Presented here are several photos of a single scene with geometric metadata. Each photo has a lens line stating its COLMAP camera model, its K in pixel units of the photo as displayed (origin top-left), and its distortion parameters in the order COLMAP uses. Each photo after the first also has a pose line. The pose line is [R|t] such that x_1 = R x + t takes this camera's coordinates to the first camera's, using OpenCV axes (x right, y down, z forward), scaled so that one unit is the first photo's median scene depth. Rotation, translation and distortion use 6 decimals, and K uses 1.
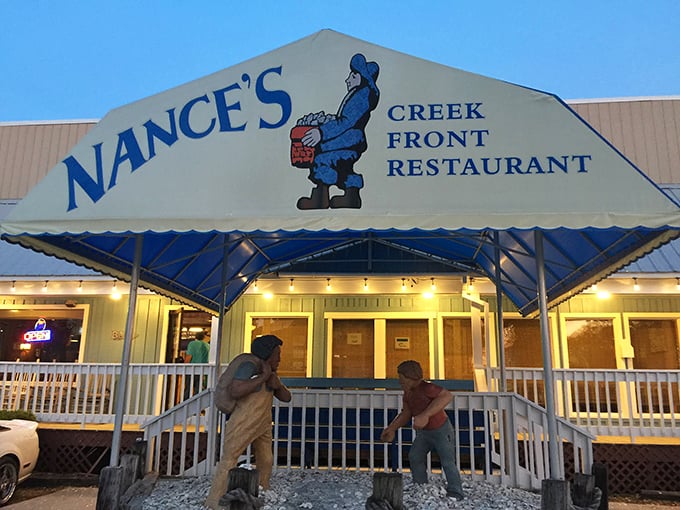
lens RADIAL K [[497.3, 0, 340.0], [0, 497.3, 255.0], [0, 0, 1]] dist [-0.004171, -0.005667]
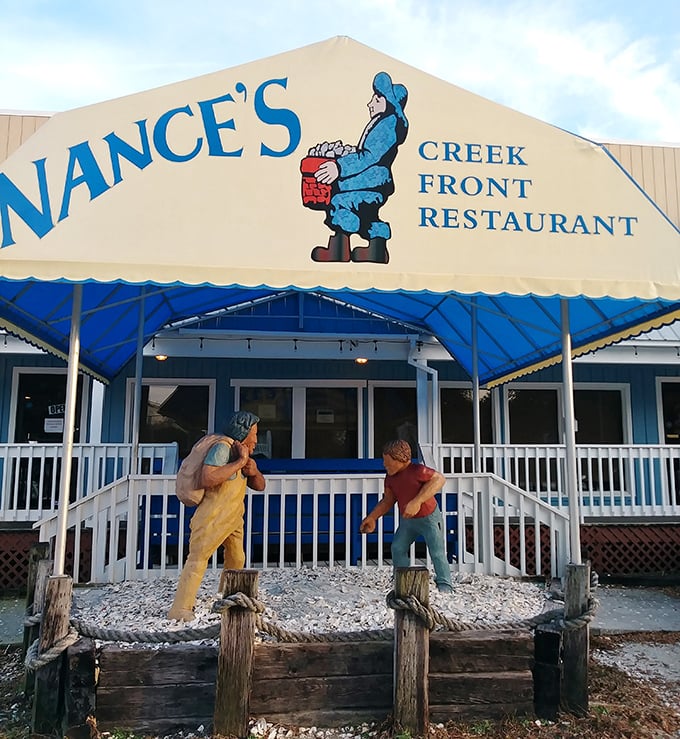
lens RADIAL K [[589.9, 0, 340.0], [0, 589.9, 369.5], [0, 0, 1]] dist [-0.008908, -0.009551]
pose [[0.982396, 0.015057, 0.186204, -0.213197], [-0.031701, 0.995727, 0.086734, 0.000567], [-0.184102, -0.091110, 0.978675, 0.022303]]
